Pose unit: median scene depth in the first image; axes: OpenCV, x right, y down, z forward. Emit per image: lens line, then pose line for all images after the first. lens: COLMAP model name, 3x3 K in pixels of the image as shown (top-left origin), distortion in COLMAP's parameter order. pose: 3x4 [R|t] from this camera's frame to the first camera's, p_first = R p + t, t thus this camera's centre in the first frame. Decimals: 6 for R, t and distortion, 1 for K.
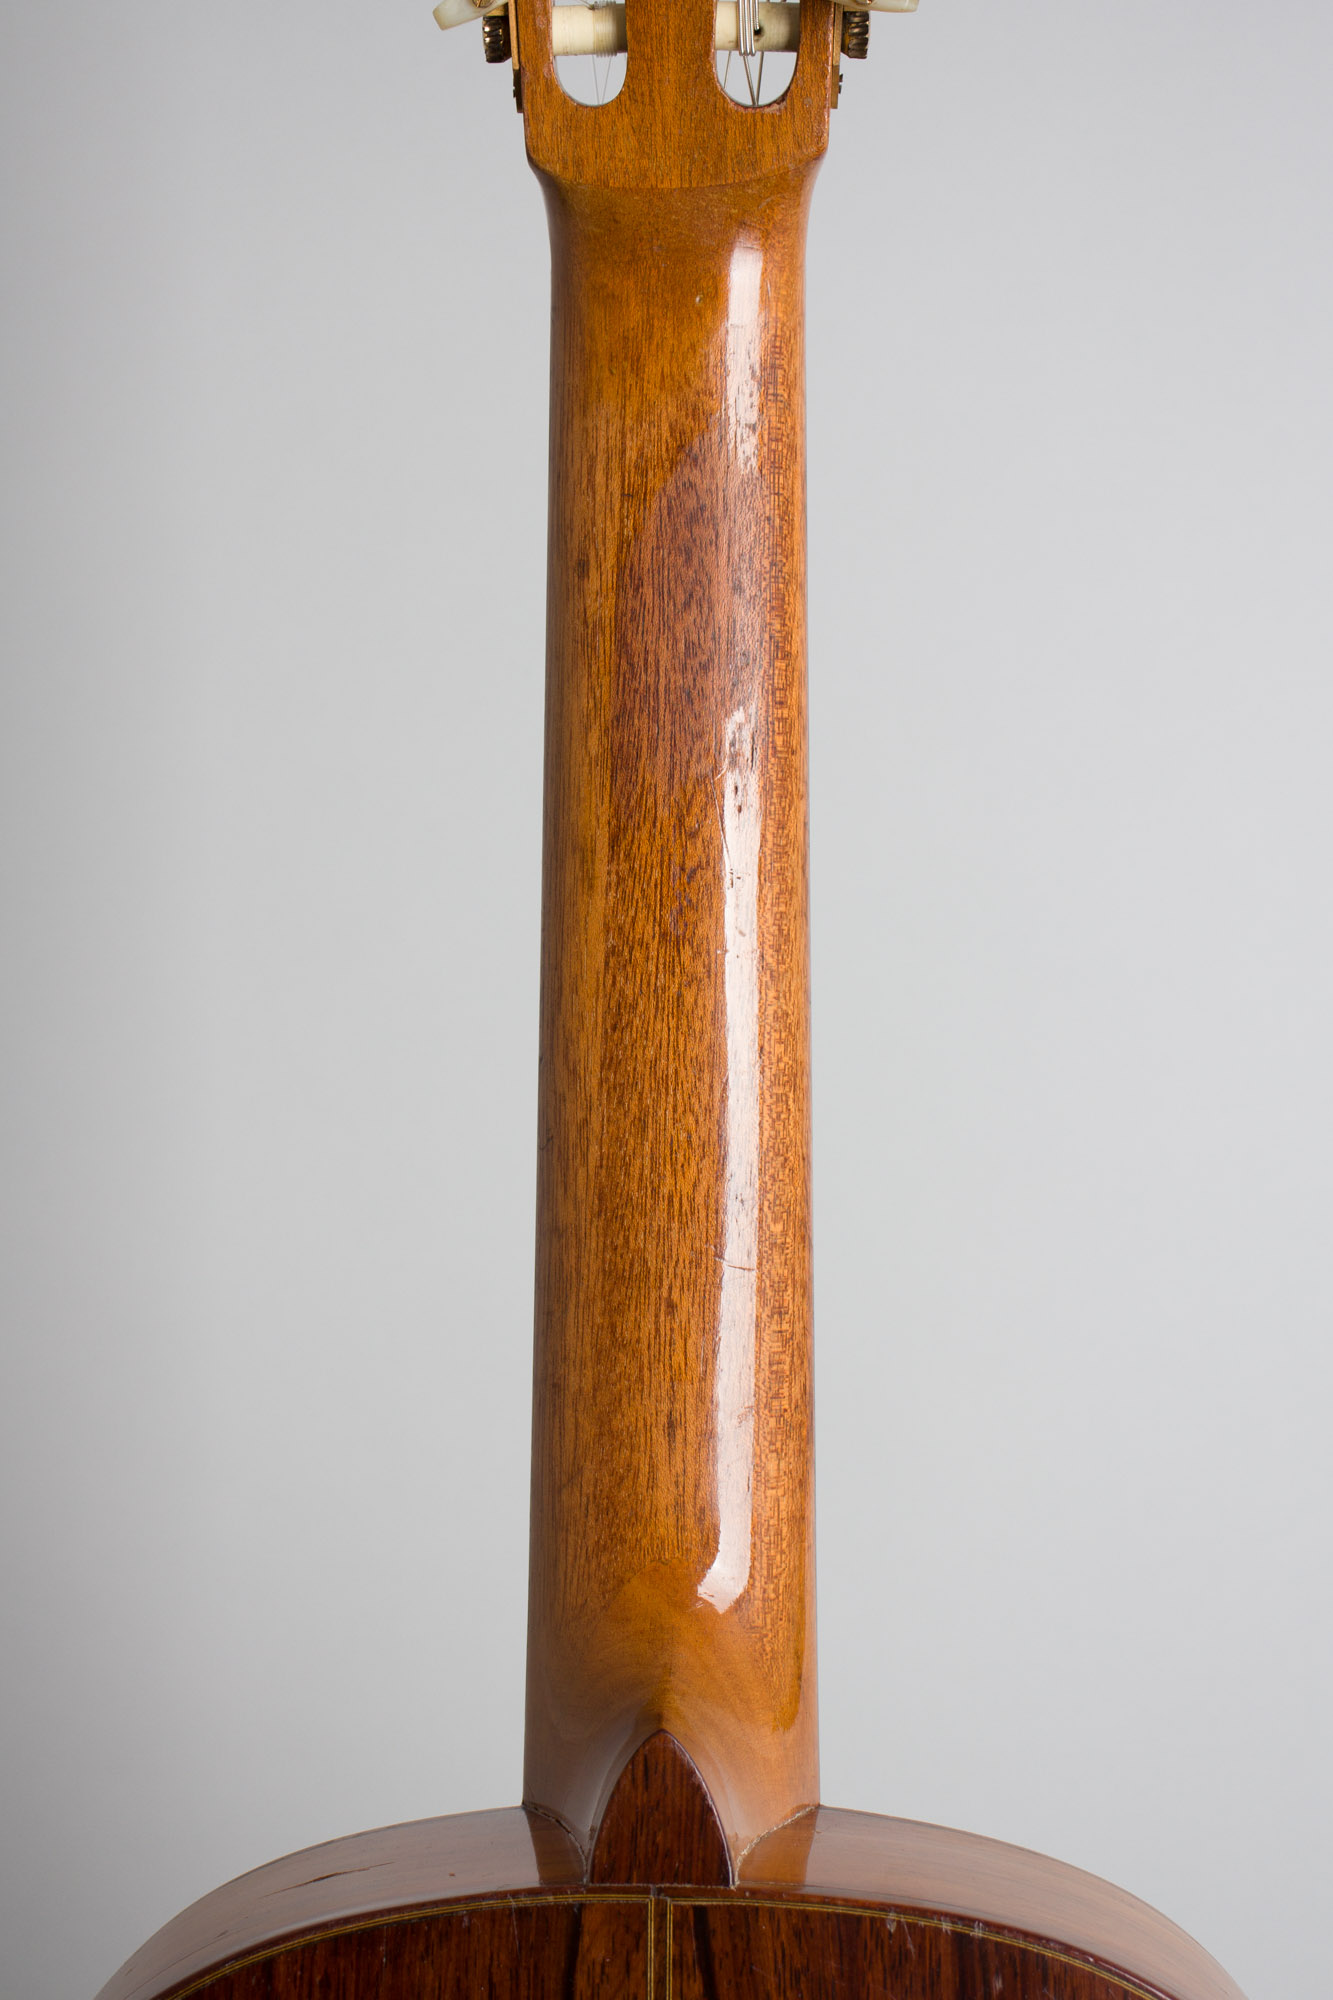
lens RADIAL K [[4420.9, 0, 654.1], [0, 4420.9, 1016.7], [0, 0, 1]] dist [0.249834, 0.000000]
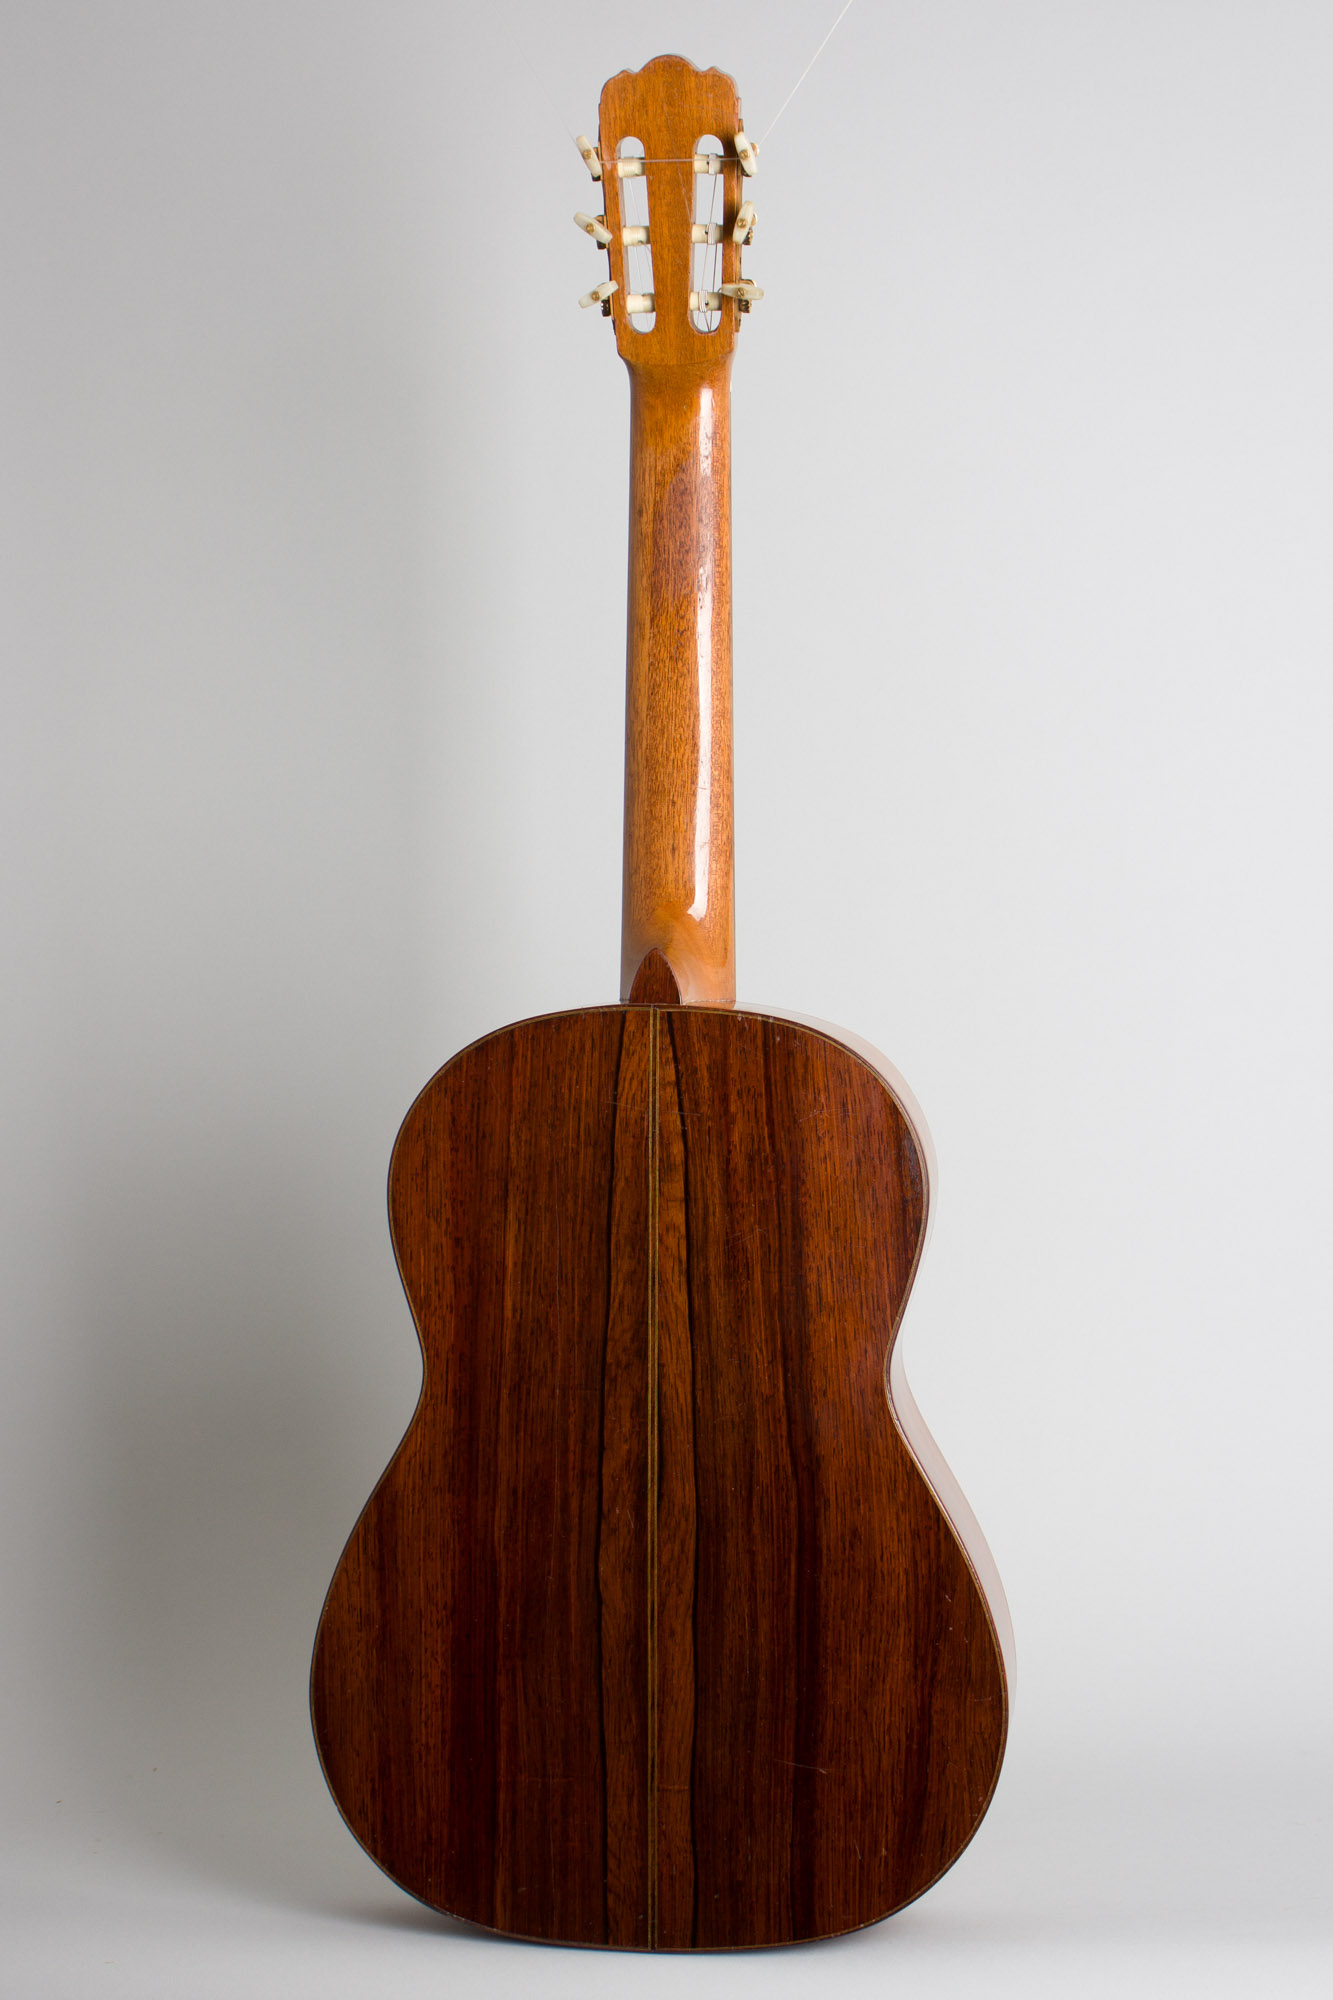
lens RADIAL K [[3606.0, 0, 655.6], [0, 3606.0, 982.7], [0, 0, 1]] dist [0.067905, 0.000000]
pose [[0.995394, 0.004366, -0.095767, 0.192993], [-0.000762, 0.999291, 0.037643, 0.090657], [0.095864, -0.037397, 0.994692, -1.074843]]
